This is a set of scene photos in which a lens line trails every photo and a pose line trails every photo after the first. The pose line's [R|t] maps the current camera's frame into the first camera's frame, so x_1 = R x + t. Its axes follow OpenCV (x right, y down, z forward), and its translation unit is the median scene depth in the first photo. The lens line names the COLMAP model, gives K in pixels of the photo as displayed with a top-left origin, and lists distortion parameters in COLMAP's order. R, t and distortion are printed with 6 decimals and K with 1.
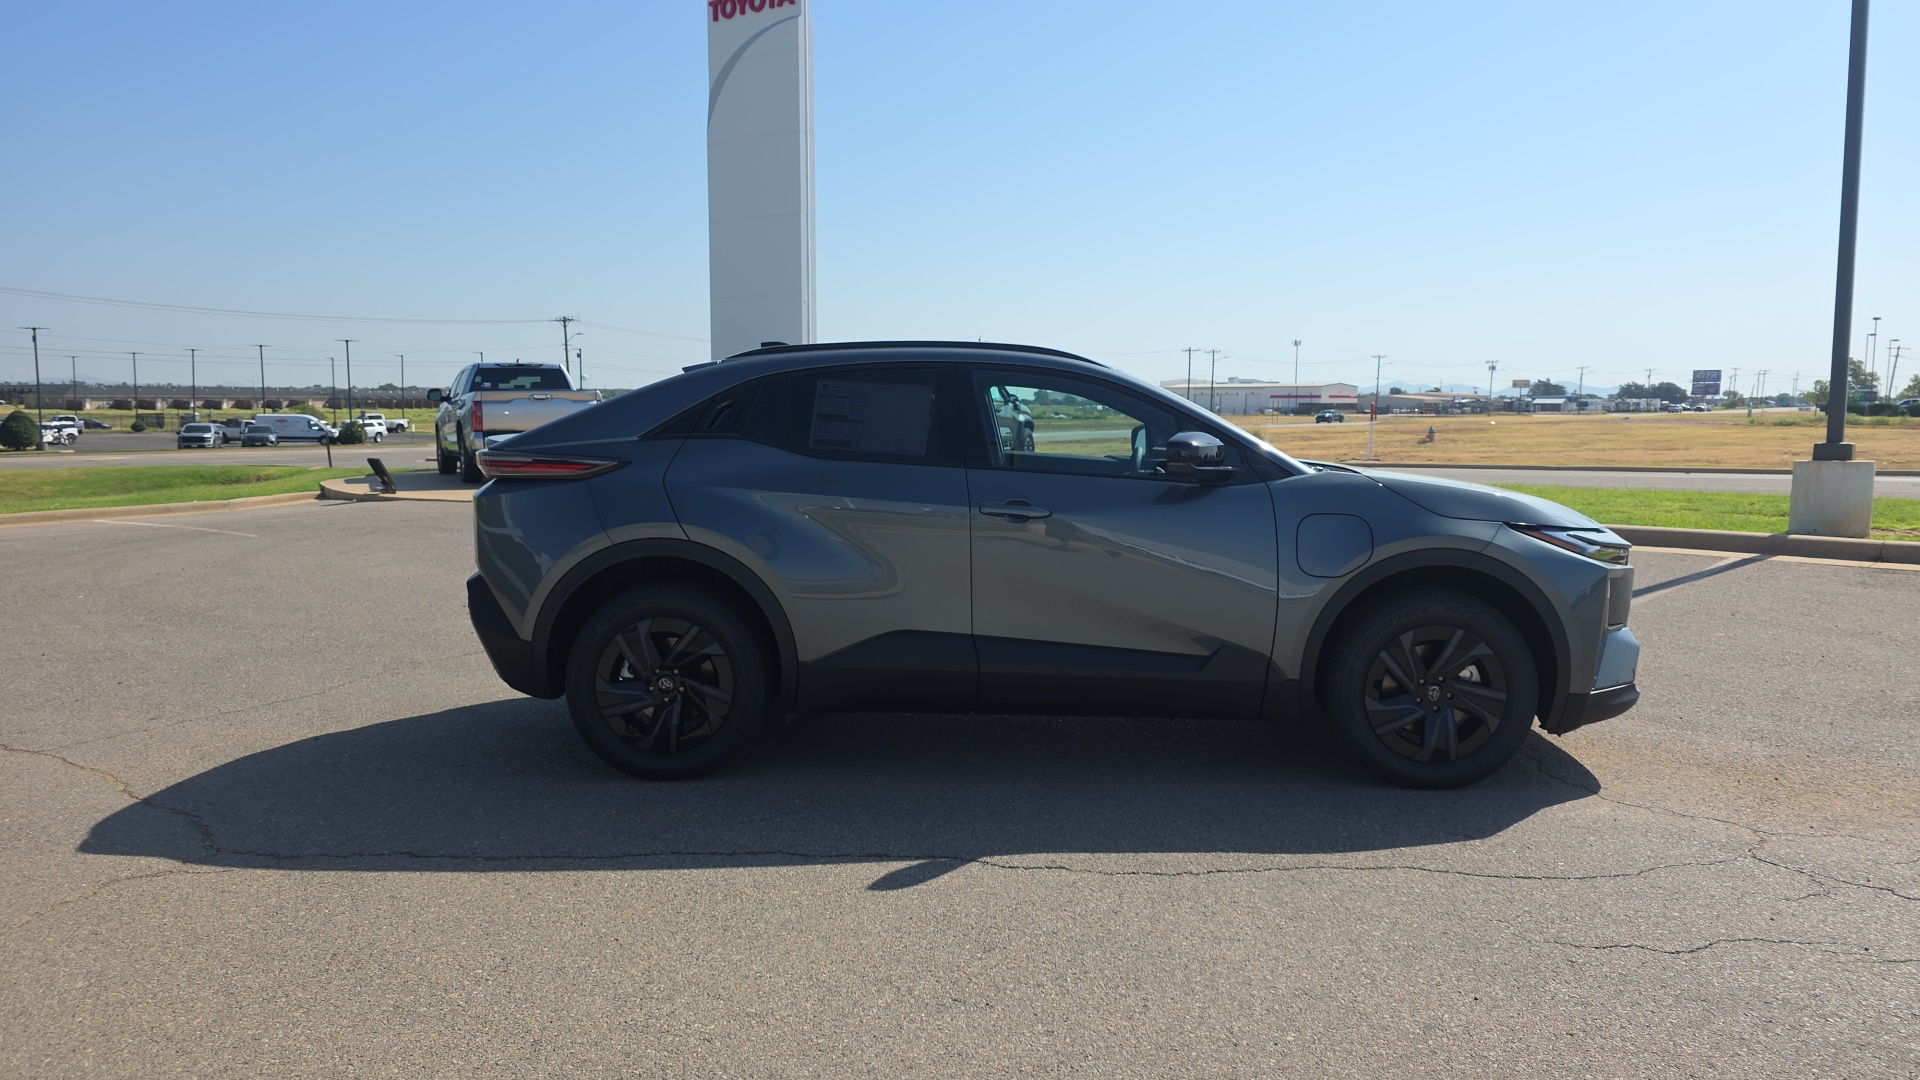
lens RADIAL K [[1301.5, 0, 940.1], [0, 1301.5, 540.8], [0, 0, 1]] dist [0.054240, -0.061298]
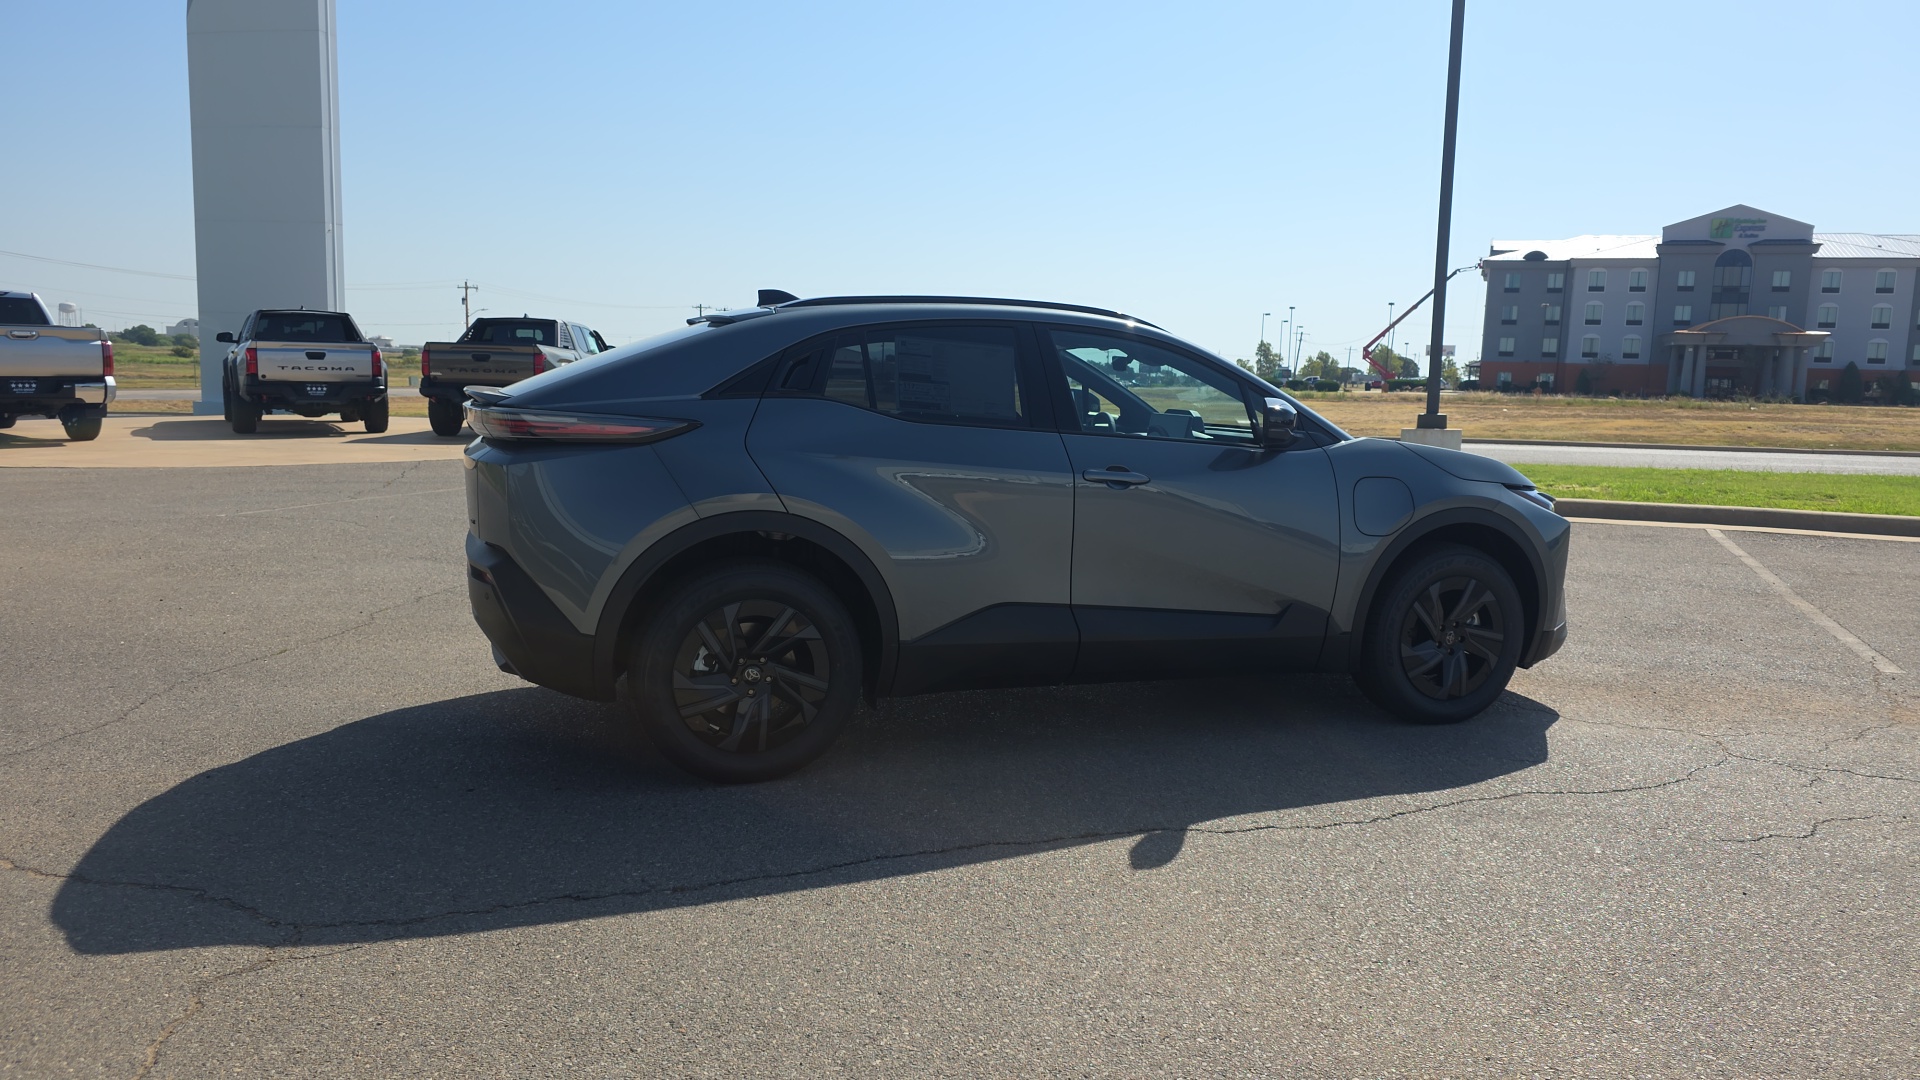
lens RADIAL K [[1337.7, 0, 952.3], [0, 1337.7, 531.1], [0, 0, 1]] dist [0.061479, -0.067331]
pose [[0.918385, -0.022677, 0.395037, -0.458566], [0.014727, 0.999624, 0.023146, -0.007154], [-0.395414, -0.015439, 0.918373, 0.114891]]
